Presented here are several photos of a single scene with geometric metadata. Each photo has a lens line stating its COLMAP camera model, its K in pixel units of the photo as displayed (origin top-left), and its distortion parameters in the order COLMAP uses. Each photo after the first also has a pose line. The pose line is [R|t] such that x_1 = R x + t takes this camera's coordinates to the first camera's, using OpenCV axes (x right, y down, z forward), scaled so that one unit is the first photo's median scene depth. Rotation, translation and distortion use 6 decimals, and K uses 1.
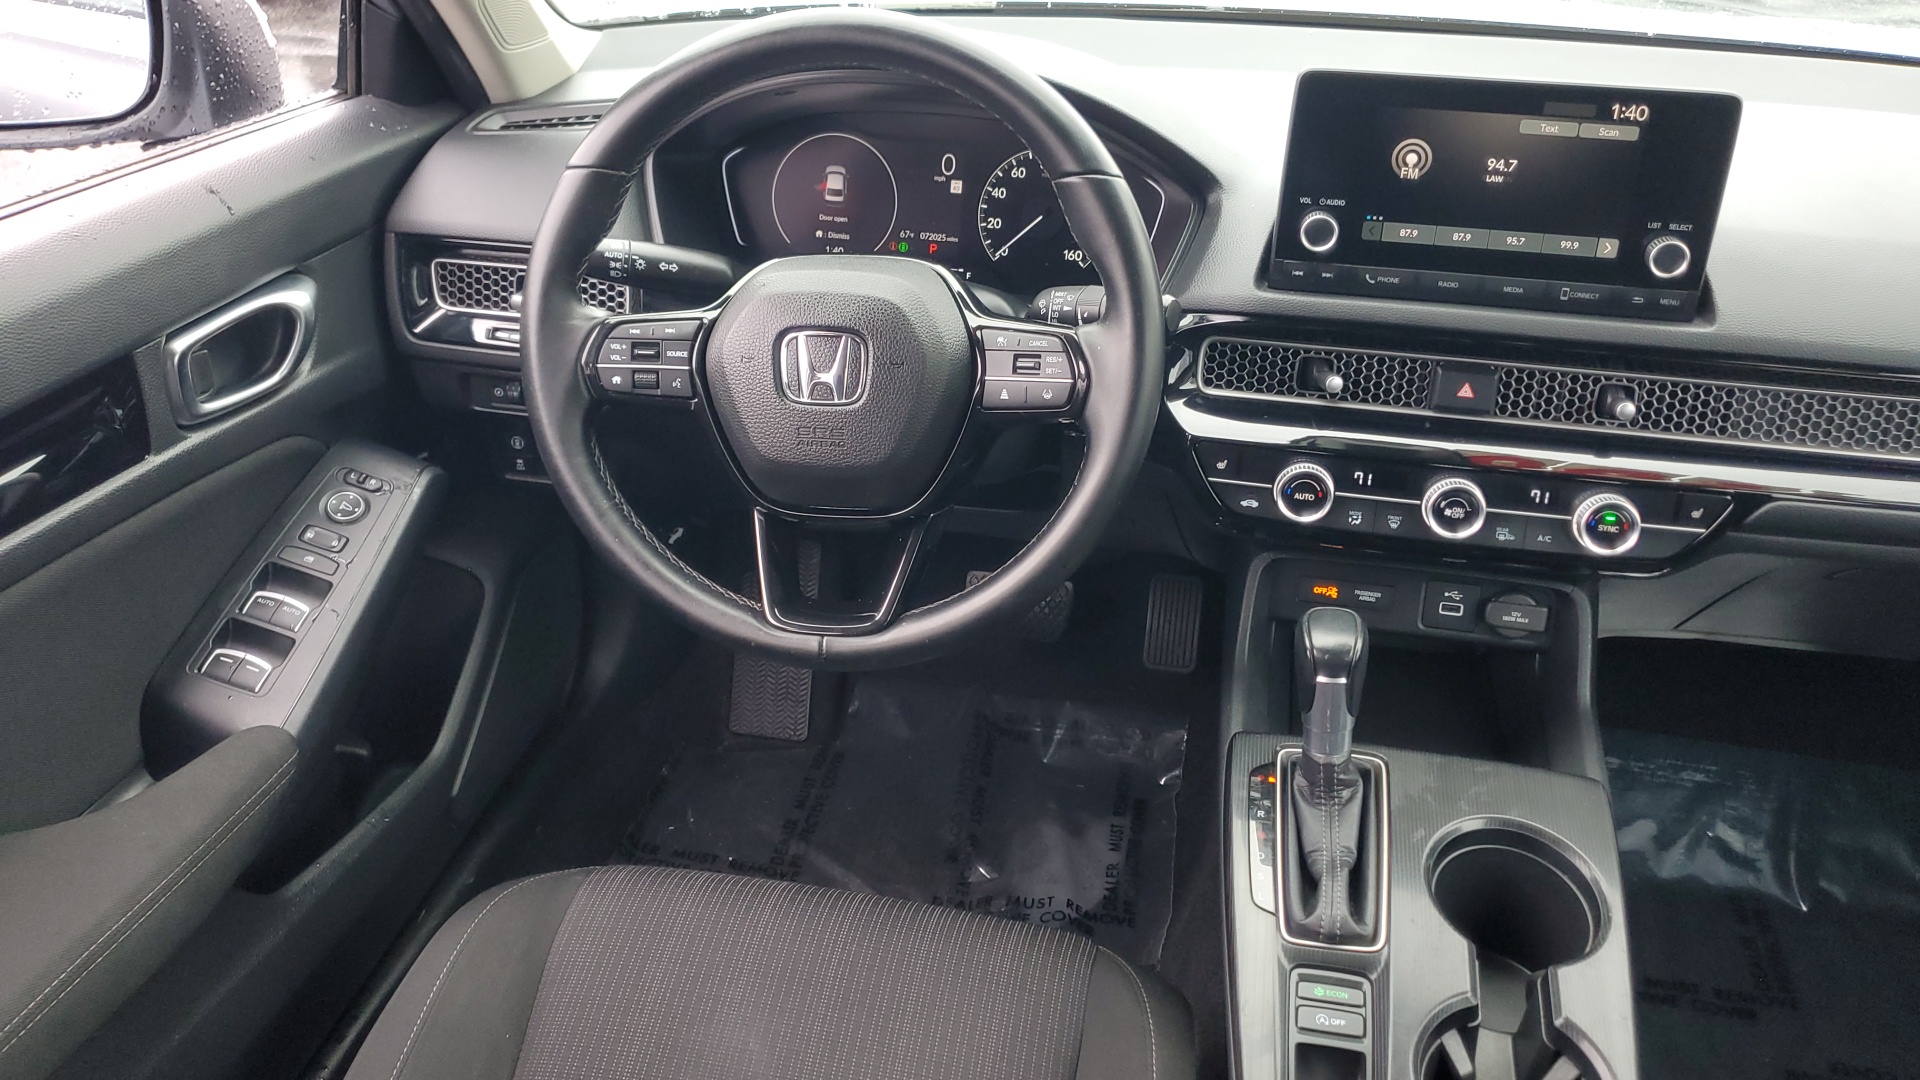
lens RADIAL K [[1566.9, 0, 946.6], [0, 1566.9, 611.8], [0, 0, 1]] dist [0.059678, -0.126957]
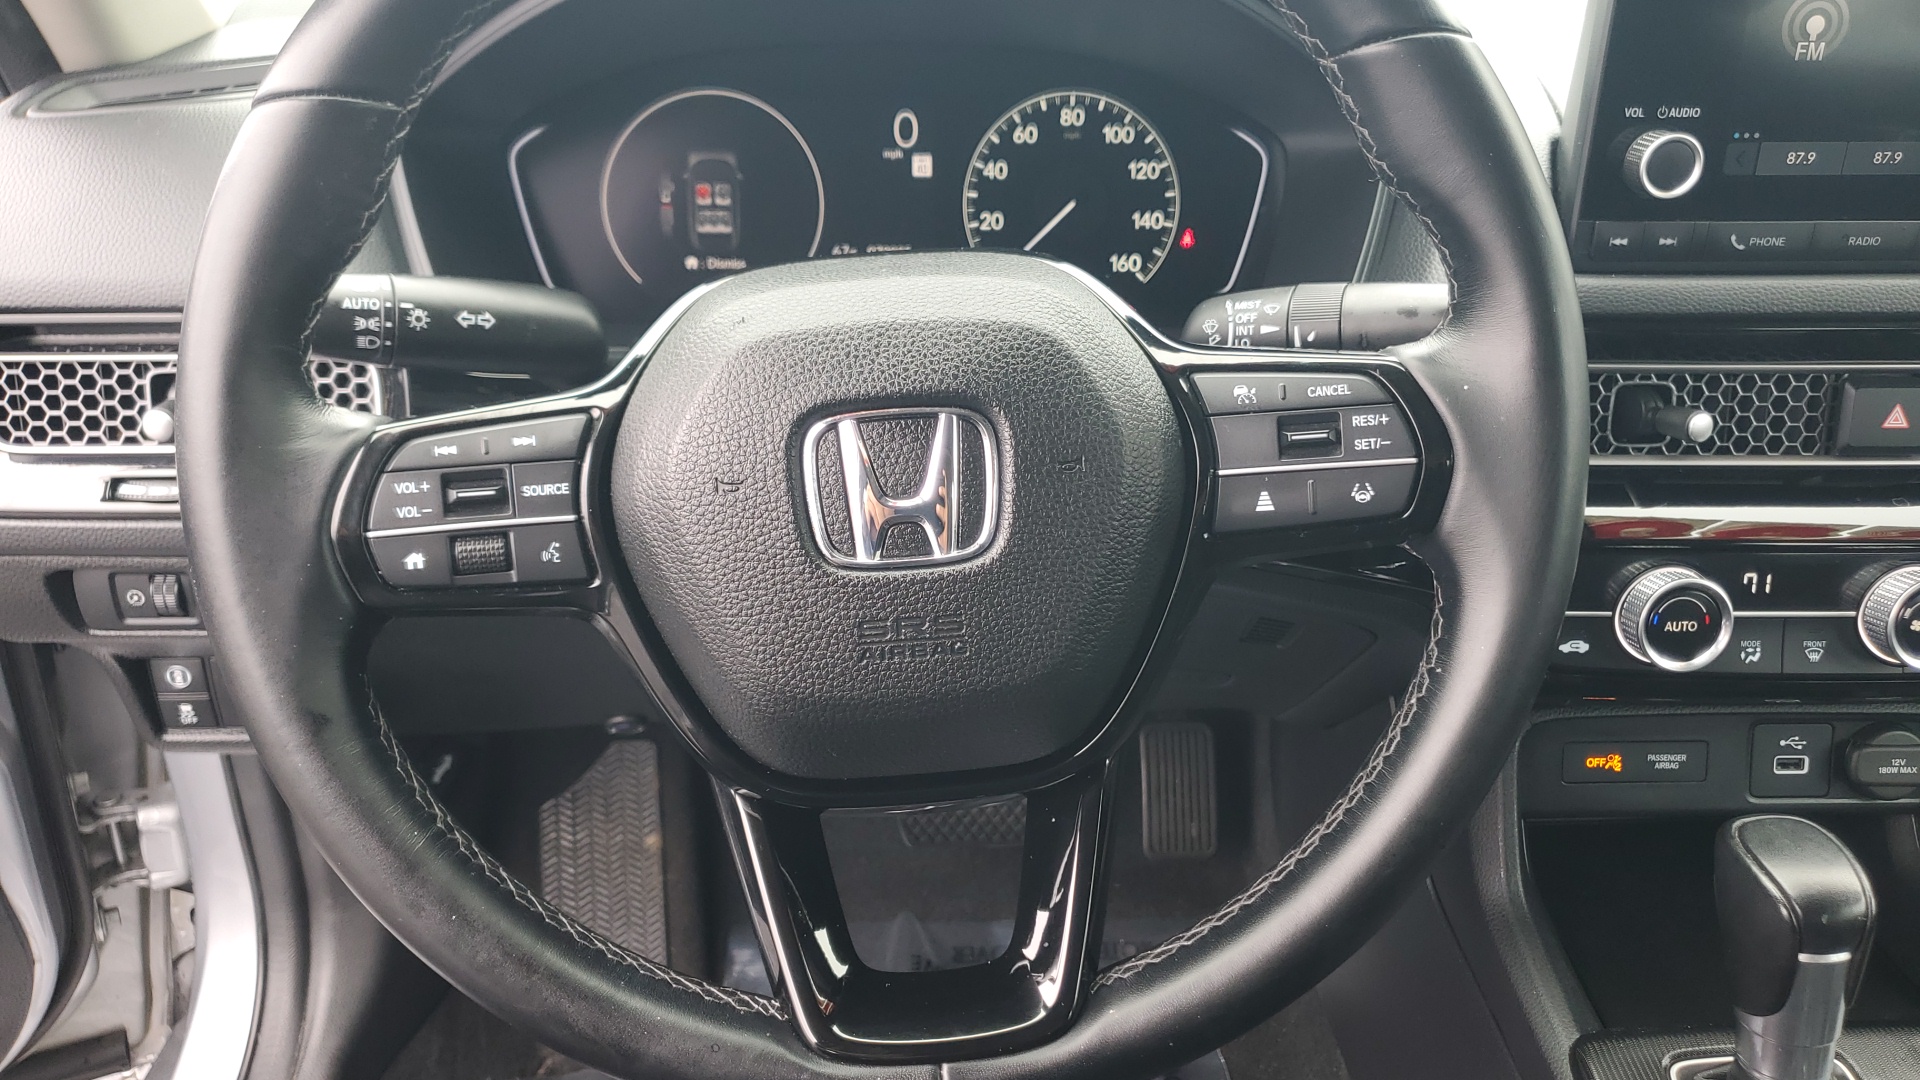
lens RADIAL K [[1566.9, 0, 935.5], [0, 1566.9, 577.0], [0, 0, 1]] dist [0.059678, -0.126957]
pose [[0.973915, -0.111755, 0.197485, -0.147013], [0.126664, 0.989846, -0.064510, -0.090389], [-0.188271, 0.087842, 0.978181, 0.505979]]
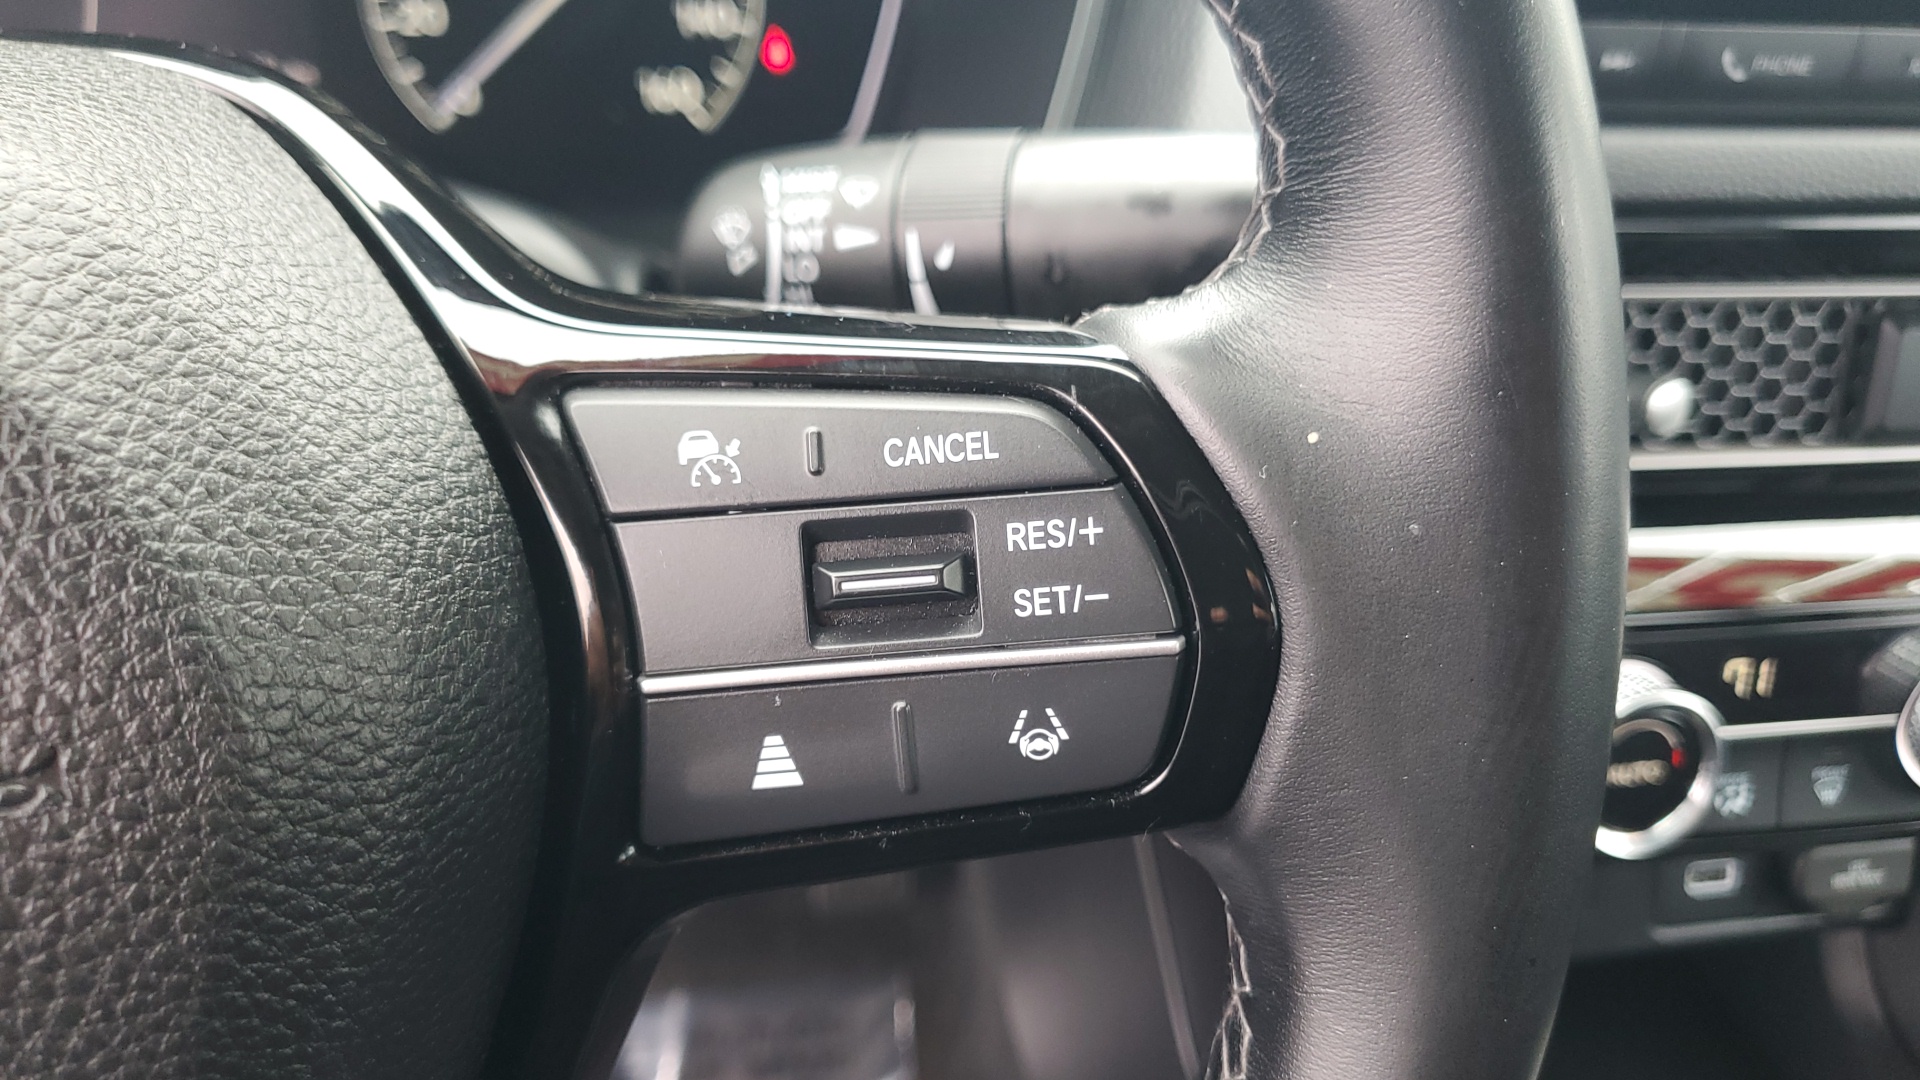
lens RADIAL K [[1566.9, 0, 976.1], [0, 1566.9, 600.3], [0, 0, 1]] dist [0.059678, -0.126957]
pose [[0.919386, -0.174566, 0.352500, -0.000503], [0.162685, 0.984645, 0.063306, -0.150995], [-0.358139, -0.000857, 0.933668, 0.766370]]
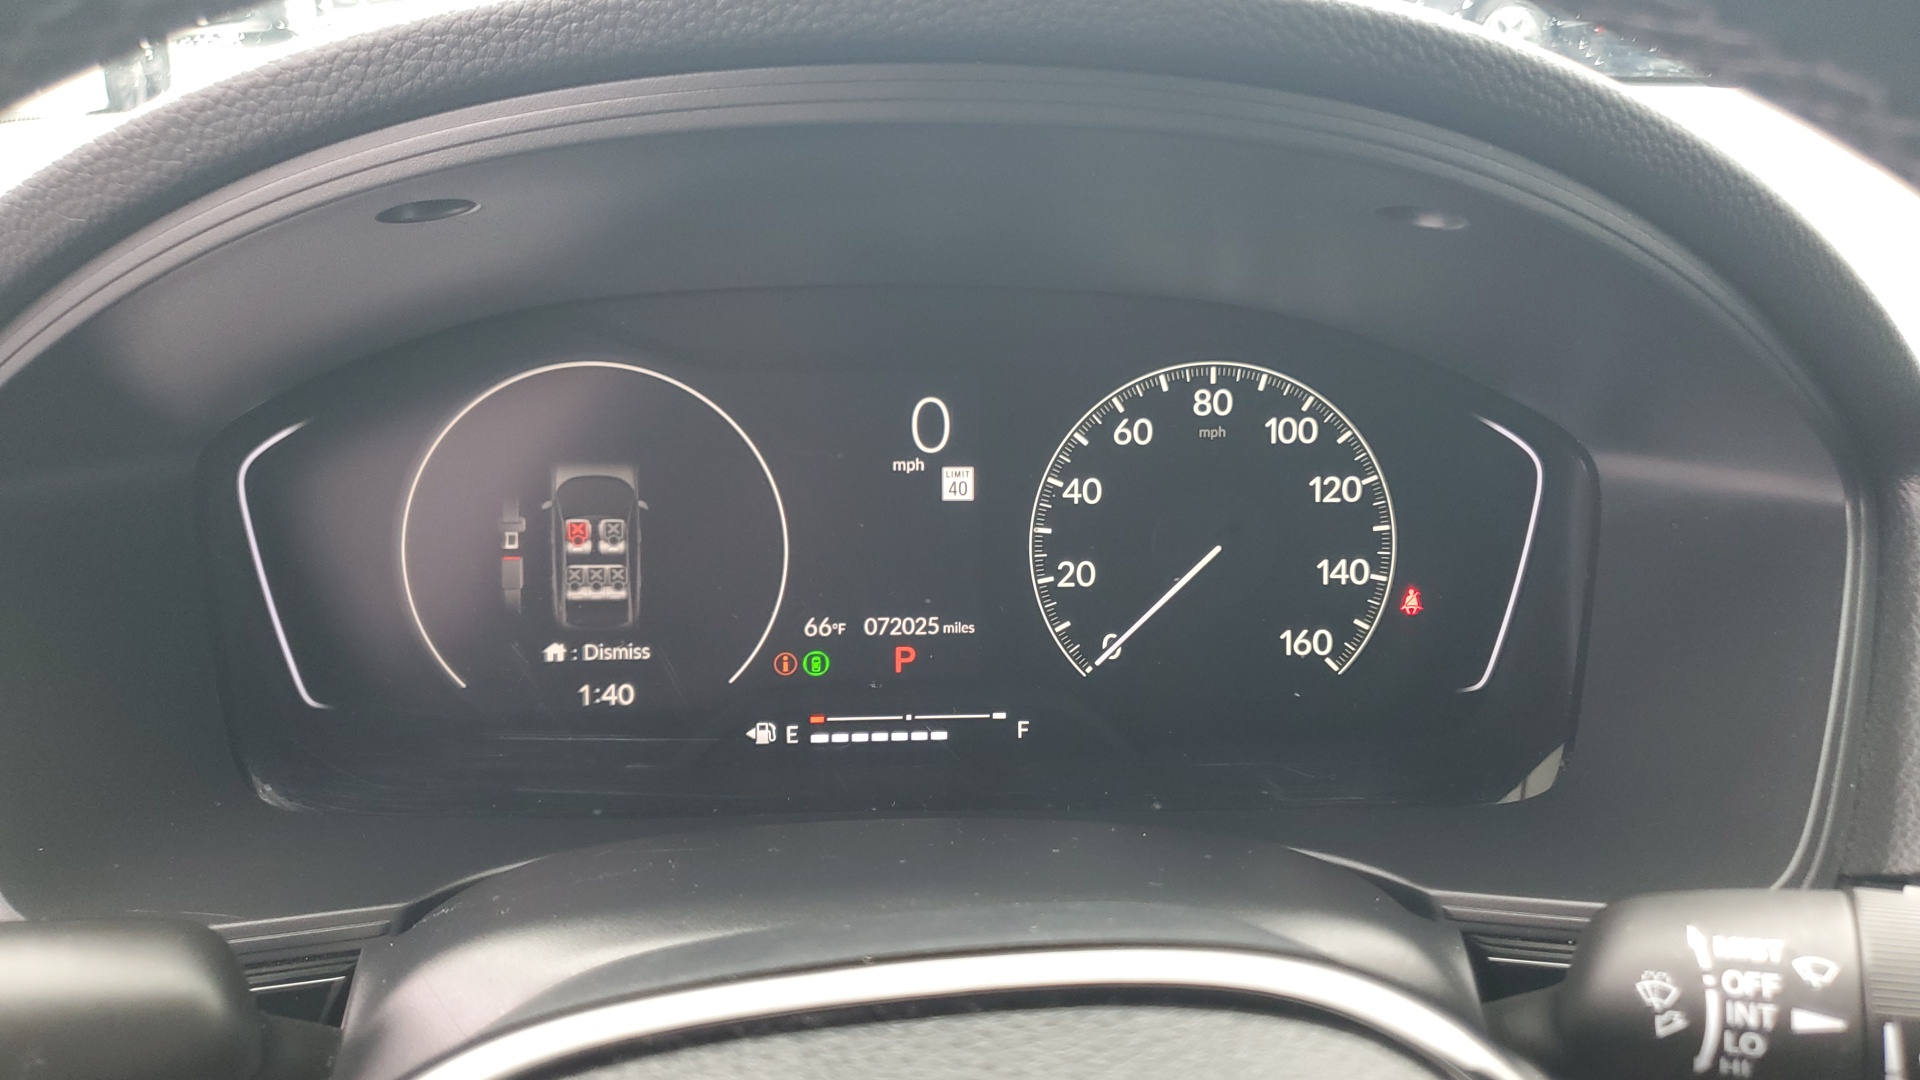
lens RADIAL K [[1566.9, 0, 974.6], [0, 1566.9, 485.3], [0, 0, 1]] dist [0.059678, -0.126957]
pose [[0.964888, -0.093958, 0.245283, -0.089309], [0.140820, 0.973329, -0.181110, -0.244060], [-0.221724, 0.209291, 0.952384, 0.789389]]
